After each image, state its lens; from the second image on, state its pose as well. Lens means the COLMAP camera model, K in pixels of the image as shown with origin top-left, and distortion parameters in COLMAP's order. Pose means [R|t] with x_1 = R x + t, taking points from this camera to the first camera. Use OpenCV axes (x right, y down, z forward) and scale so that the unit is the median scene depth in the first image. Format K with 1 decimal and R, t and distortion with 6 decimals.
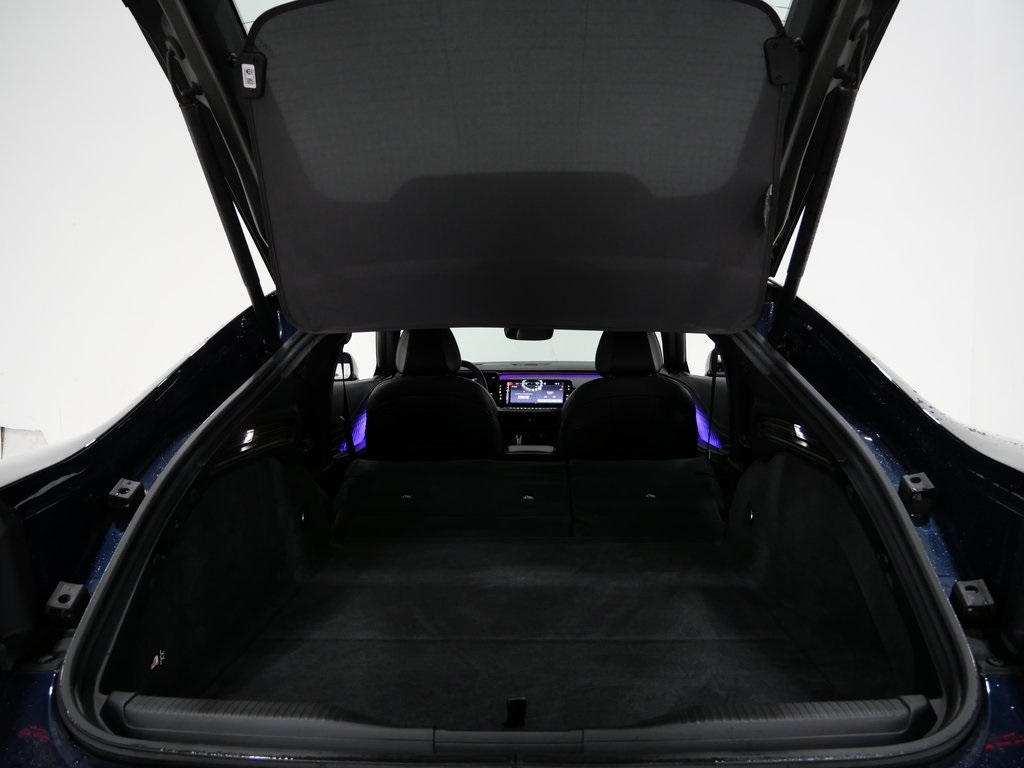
lens RADIAL K [[778.7, 0, 509.6], [0, 778.7, 384.1], [0, 0, 1]] dist [-0.028982, -0.001921]
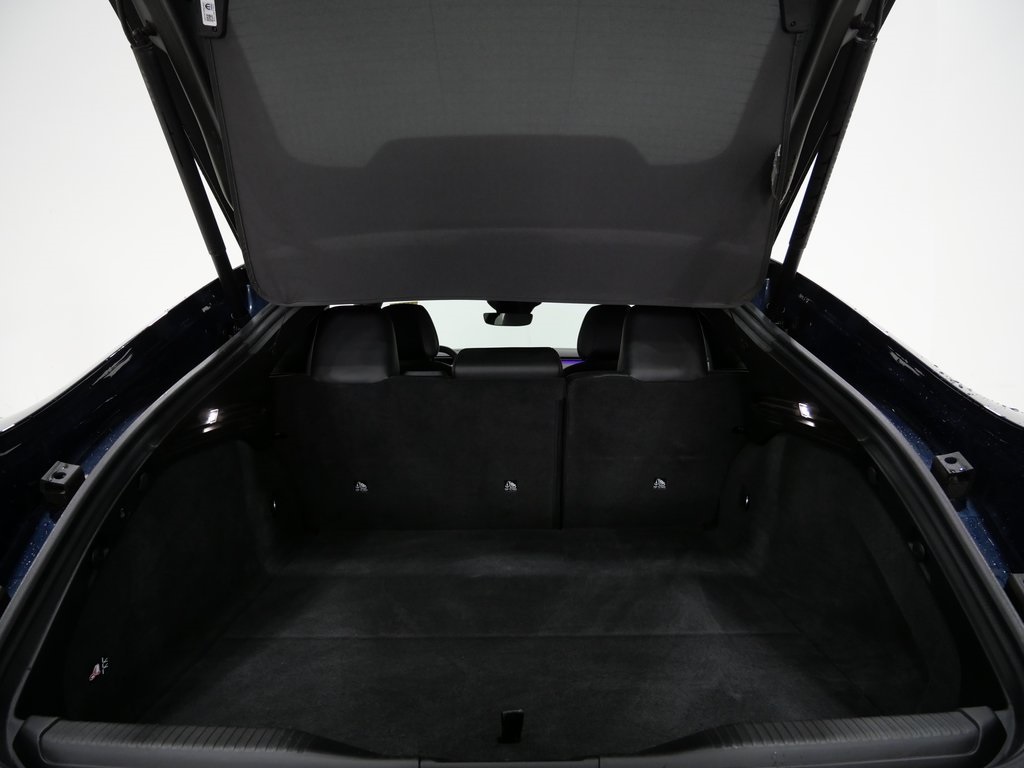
lens RADIAL K [[730.7, 0, 513.1], [0, 730.7, 383.9], [0, 0, 1]] dist [-0.021774, -0.003520]
pose [[0.999096, 0.001437, 0.042491, -0.020070], [-0.001829, 0.999956, 0.009176, 0.023262], [-0.042476, -0.009246, 0.999055, 0.143712]]
